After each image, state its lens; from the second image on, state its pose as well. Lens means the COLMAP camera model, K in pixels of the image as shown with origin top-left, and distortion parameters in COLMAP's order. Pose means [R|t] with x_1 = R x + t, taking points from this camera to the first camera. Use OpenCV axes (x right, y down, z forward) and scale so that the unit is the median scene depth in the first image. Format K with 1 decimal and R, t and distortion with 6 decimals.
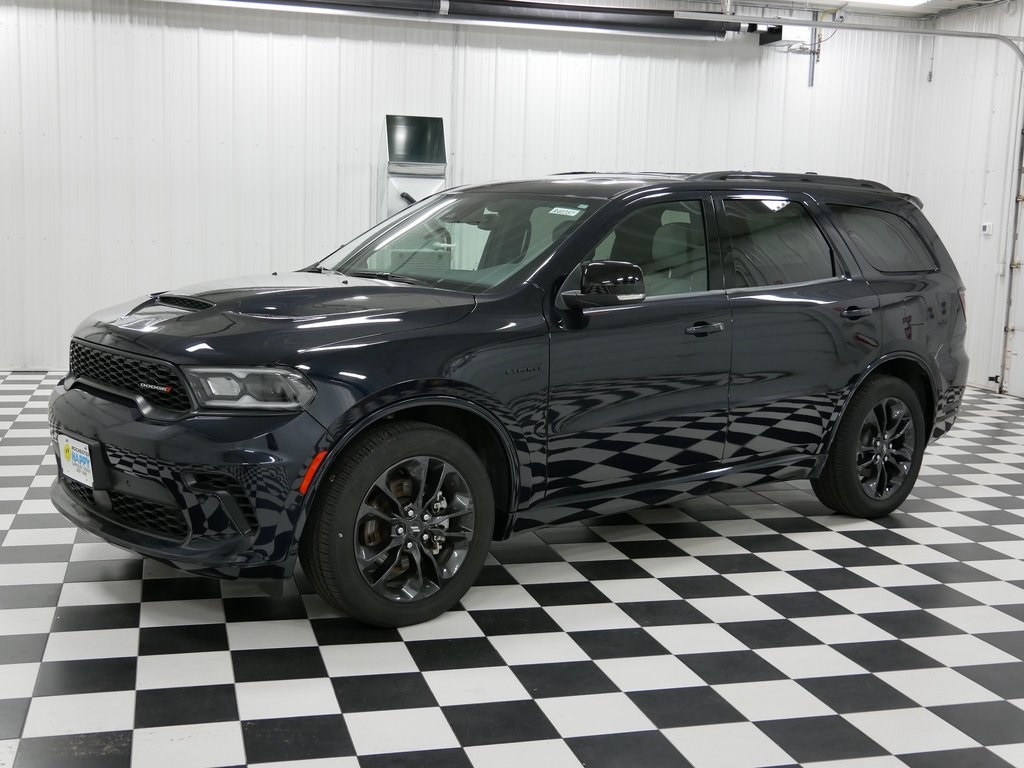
lens RADIAL K [[1217.7, 0, 512.0], [0, 1217.7, 384.0], [0, 0, 1]] dist [-0.004034, -0.001519]
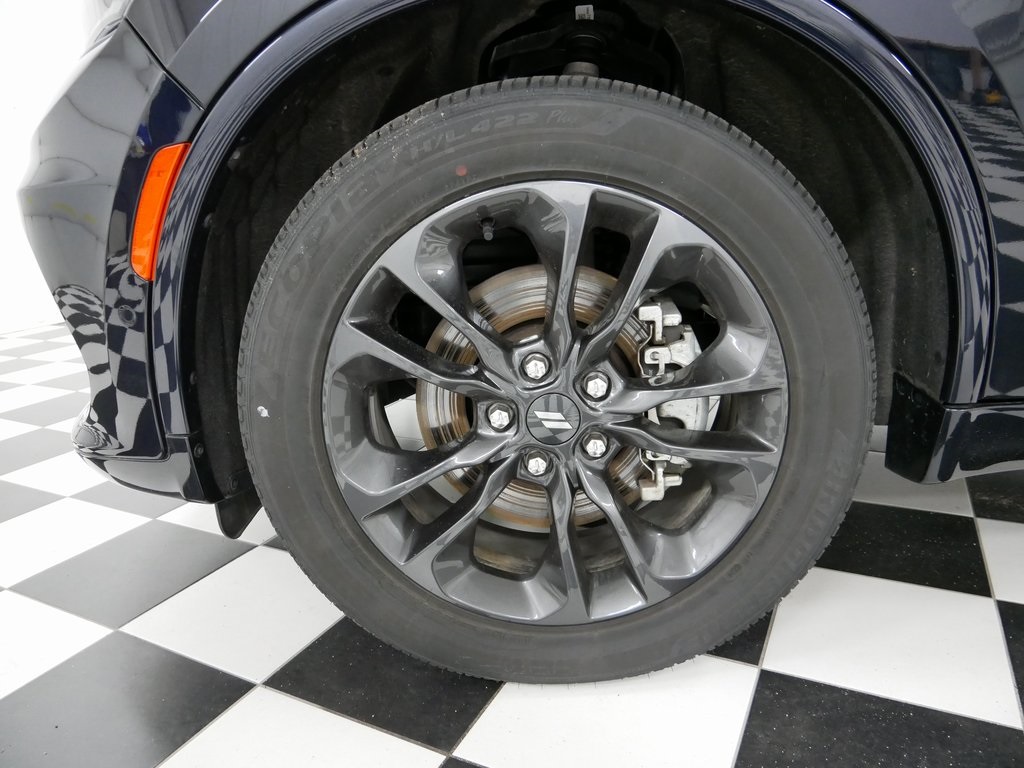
lens RADIAL K [[721.7, 0, 512.0], [0, 721.7, 384.0], [0, 0, 1]] dist [-0.045728, 0.005455]
pose [[0.733003, 0.109691, -0.671323, 0.038148], [-0.017447, 0.989619, 0.142650, 0.081109], [0.680002, -0.092851, 0.727308, 0.836790]]
